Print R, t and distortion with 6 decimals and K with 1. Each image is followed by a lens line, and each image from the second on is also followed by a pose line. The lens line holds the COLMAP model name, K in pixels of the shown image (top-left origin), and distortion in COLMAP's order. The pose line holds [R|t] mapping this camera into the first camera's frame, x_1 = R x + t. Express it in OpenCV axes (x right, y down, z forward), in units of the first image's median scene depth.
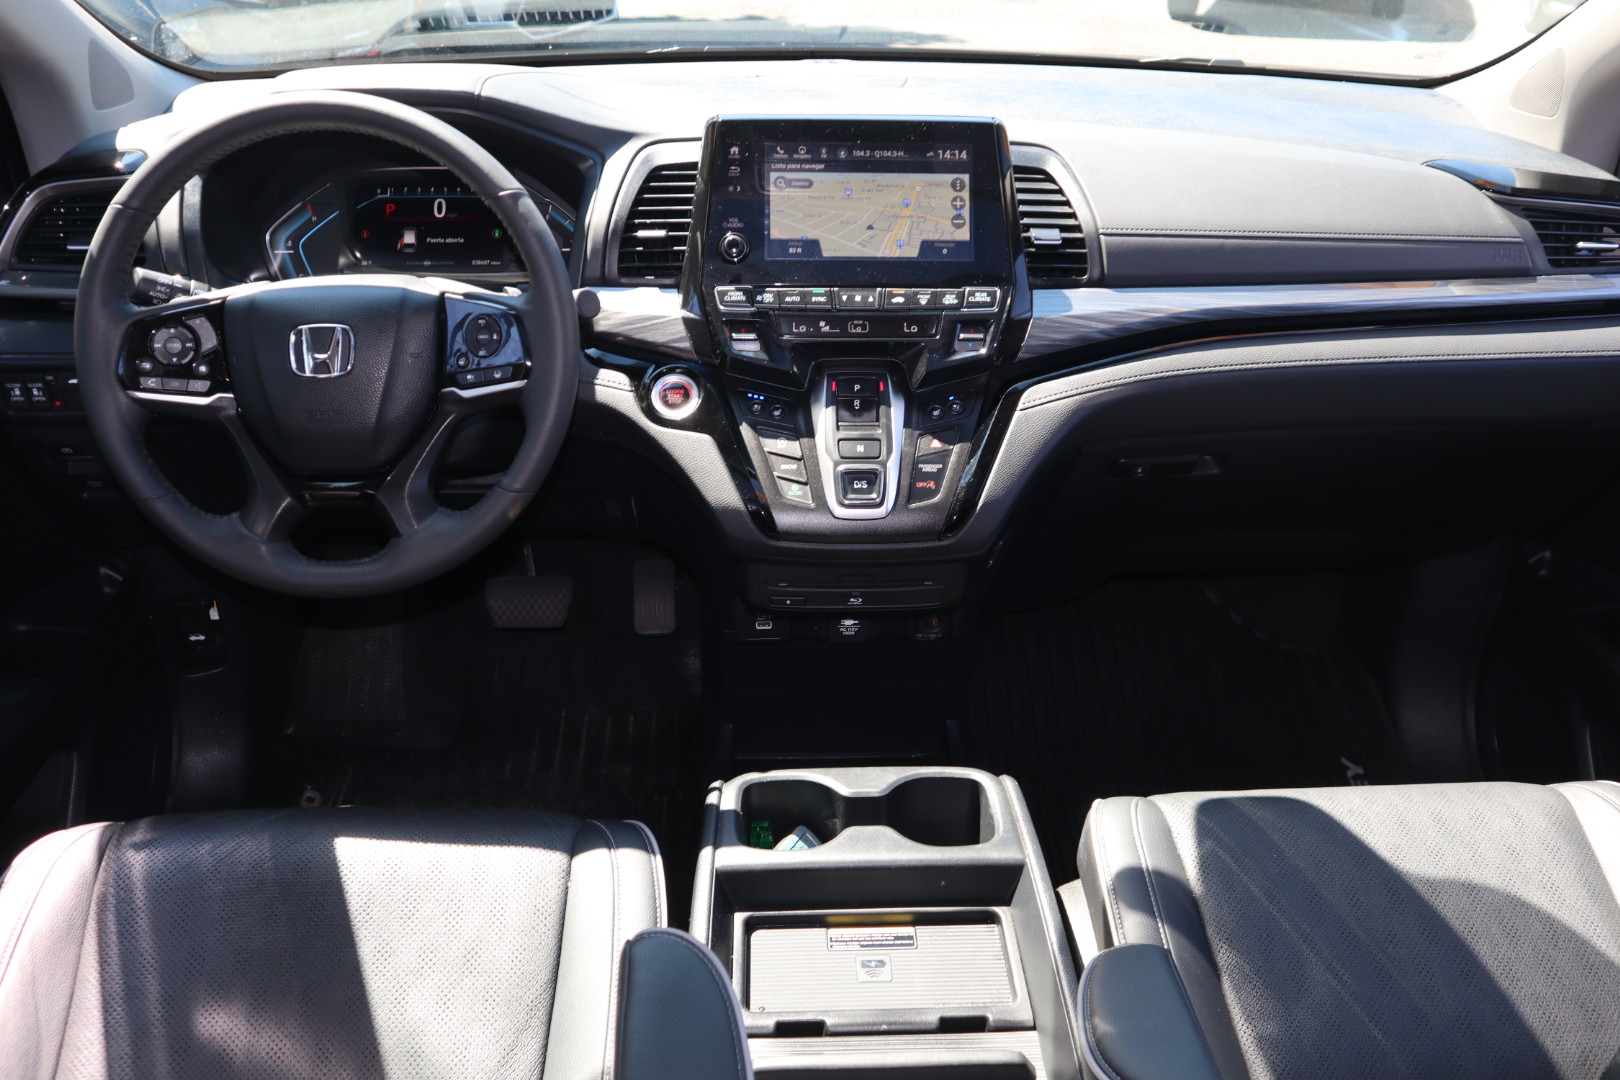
lens RADIAL K [[1311.3, 0, 813.4], [0, 1311.3, 546.1], [0, 0, 1]] dist [-0.080088, 0.092380]
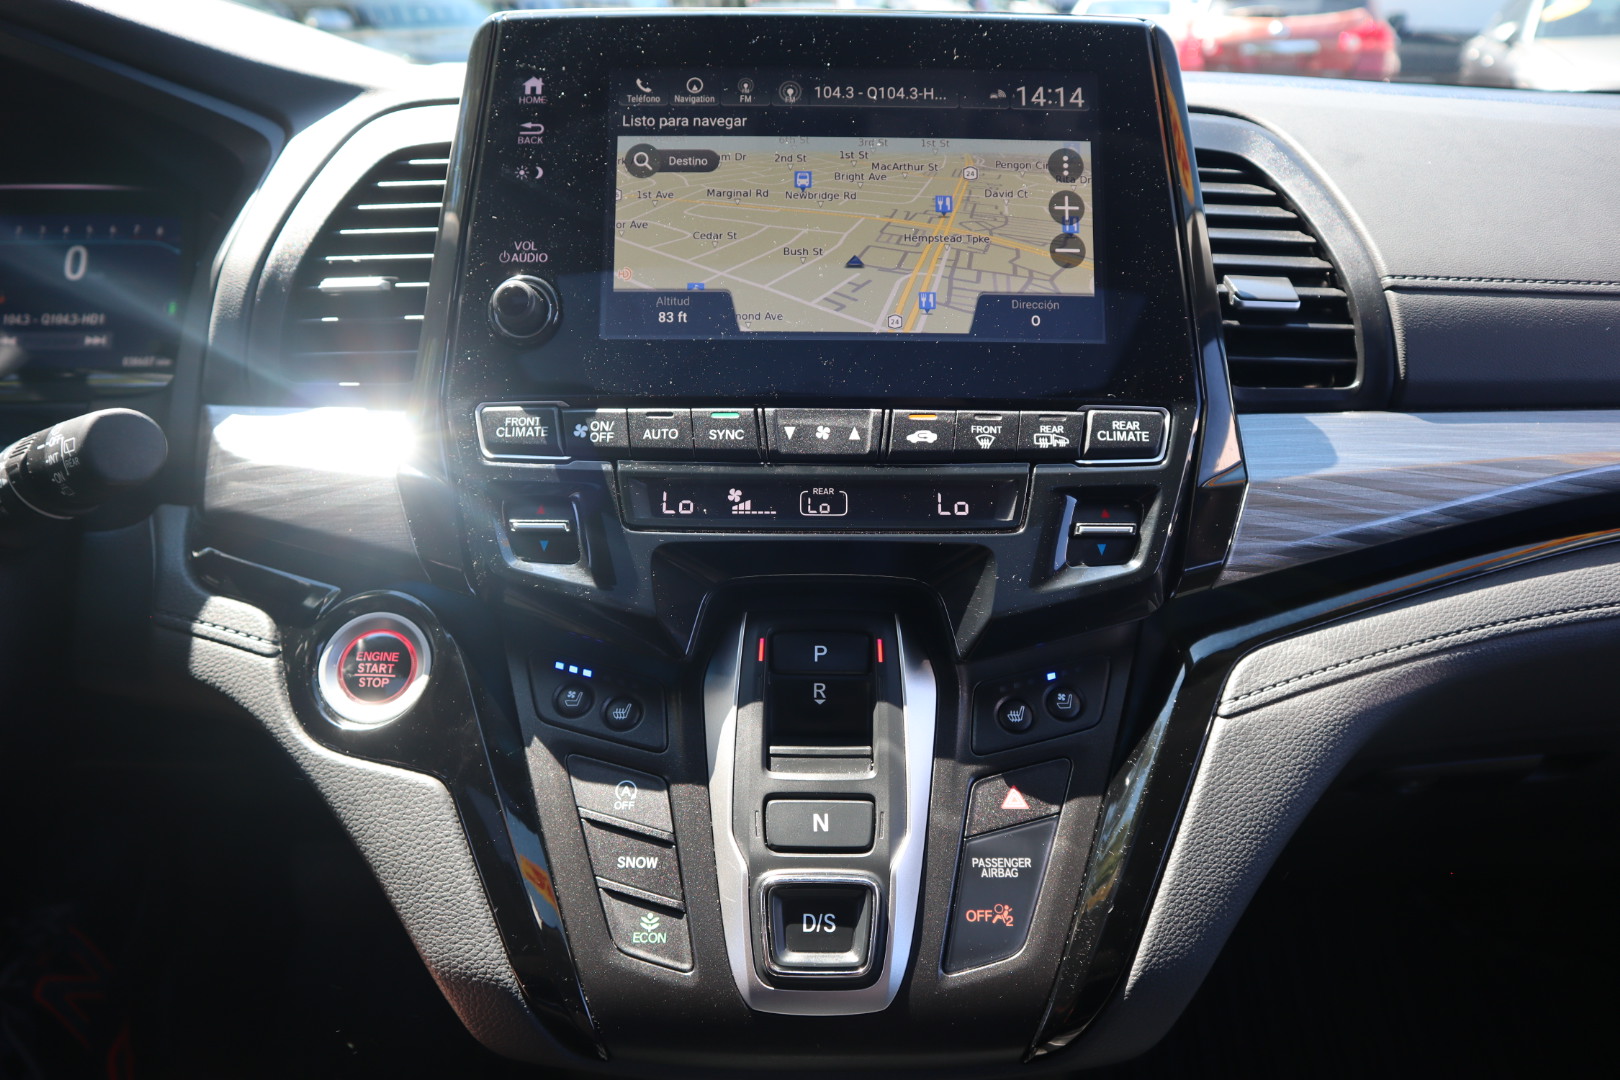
lens RADIAL K [[1143.8, 0, 799.7], [0, 1143.8, 542.2], [0, 0, 1]] dist [-0.100410, 0.052139]
pose [[0.999034, 0.009144, -0.042977, 0.042476], [-0.012596, 0.996655, -0.080749, -0.127038], [0.042095, 0.081212, 0.995808, 0.649910]]
